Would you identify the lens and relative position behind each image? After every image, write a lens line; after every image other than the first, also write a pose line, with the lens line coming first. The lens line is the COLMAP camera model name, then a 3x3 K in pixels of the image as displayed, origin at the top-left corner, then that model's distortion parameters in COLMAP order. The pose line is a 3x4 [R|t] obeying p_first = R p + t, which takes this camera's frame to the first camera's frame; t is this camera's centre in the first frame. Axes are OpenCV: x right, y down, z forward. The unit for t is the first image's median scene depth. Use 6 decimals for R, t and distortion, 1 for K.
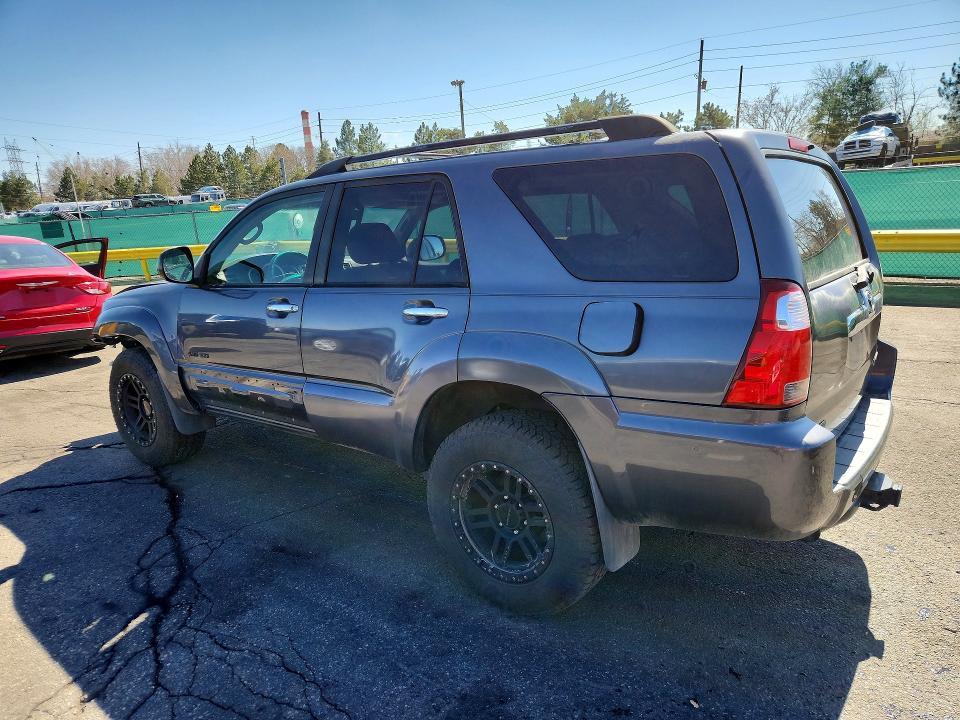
lens RADIAL K [[676.5, 0, 480.2], [0, 676.5, 359.3], [0, 0, 1]] dist [0.008517, -0.007059]
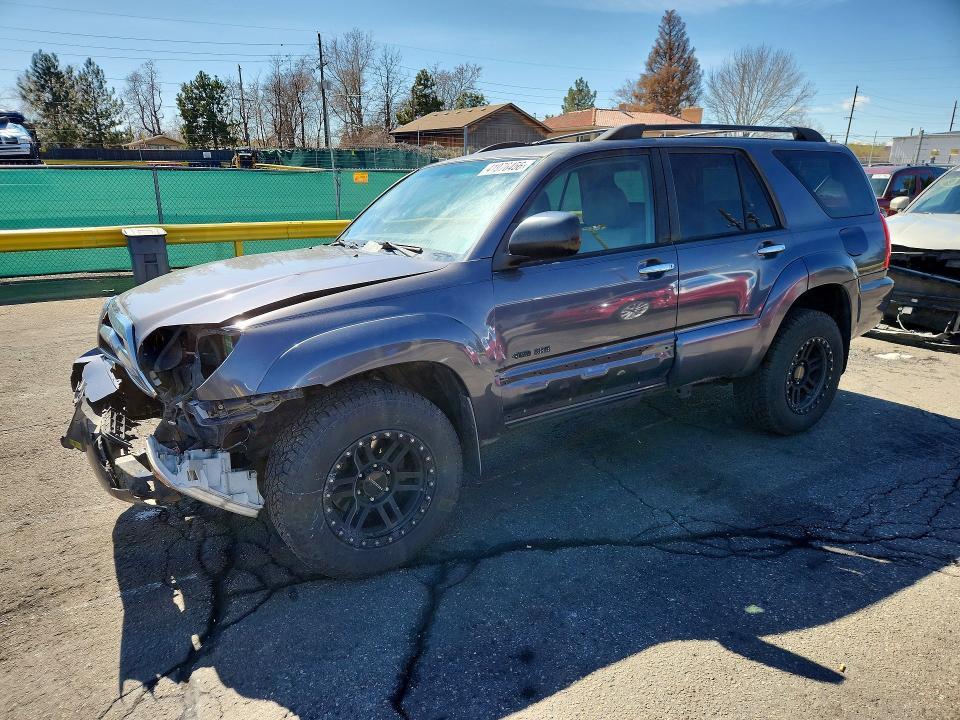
lens RADIAL K [[657.3, 0, 479.6], [0, 657.3, 361.6], [0, 0, 1]] dist [0.006995, 0.002852]
pose [[0.338469, -0.203840, 0.918634, -1.440455], [0.203906, 0.968946, 0.139875, -0.145015], [-0.918619, 0.139972, 0.369523, 0.991730]]
